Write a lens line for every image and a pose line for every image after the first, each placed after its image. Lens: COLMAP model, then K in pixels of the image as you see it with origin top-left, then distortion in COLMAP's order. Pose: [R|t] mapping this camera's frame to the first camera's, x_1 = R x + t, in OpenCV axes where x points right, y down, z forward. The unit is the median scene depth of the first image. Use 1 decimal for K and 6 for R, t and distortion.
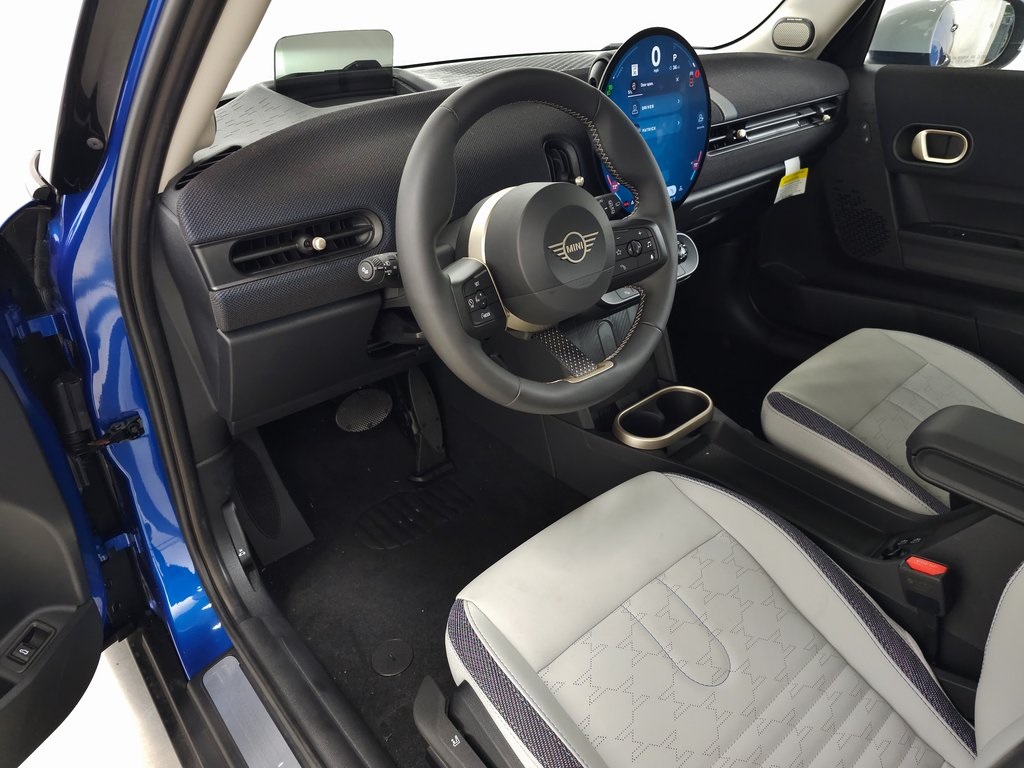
lens RADIAL K [[706.0, 0, 509.5], [0, 706.0, 380.9], [0, 0, 1]] dist [0.060682, -0.065352]
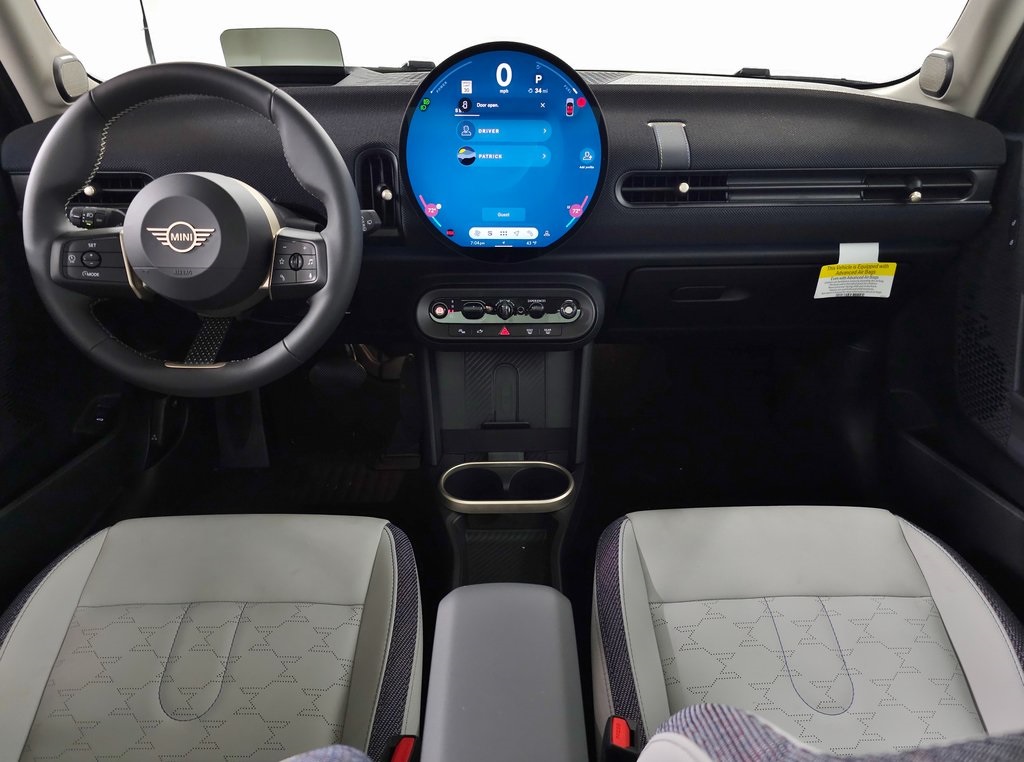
lens RADIAL K [[706.0, 0, 511.8], [0, 706.0, 380.5], [0, 0, 1]] dist [0.060682, -0.065352]
pose [[0.756829, 0.325183, -0.566980, 0.825218], [-0.336383, 0.937539, 0.088693, -0.184572], [0.560407, 0.123597, 0.818943, 0.337773]]
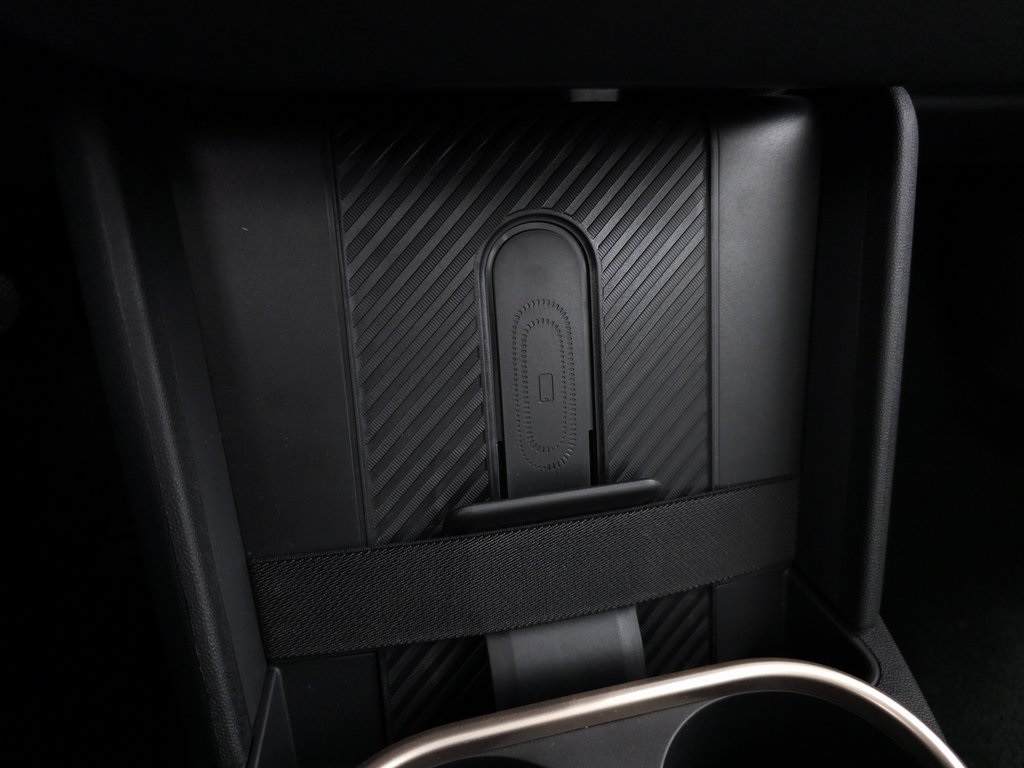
lens RADIAL K [[706.0, 0, 517.6], [0, 706.0, 378.6], [0, 0, 1]] dist [0.060682, -0.065352]
pose [[0.891720, 0.296432, -0.342000, 0.261800], [-0.280922, 0.954989, 0.095279, -0.075606], [0.354850, 0.011113, 0.934857, 1.027167]]
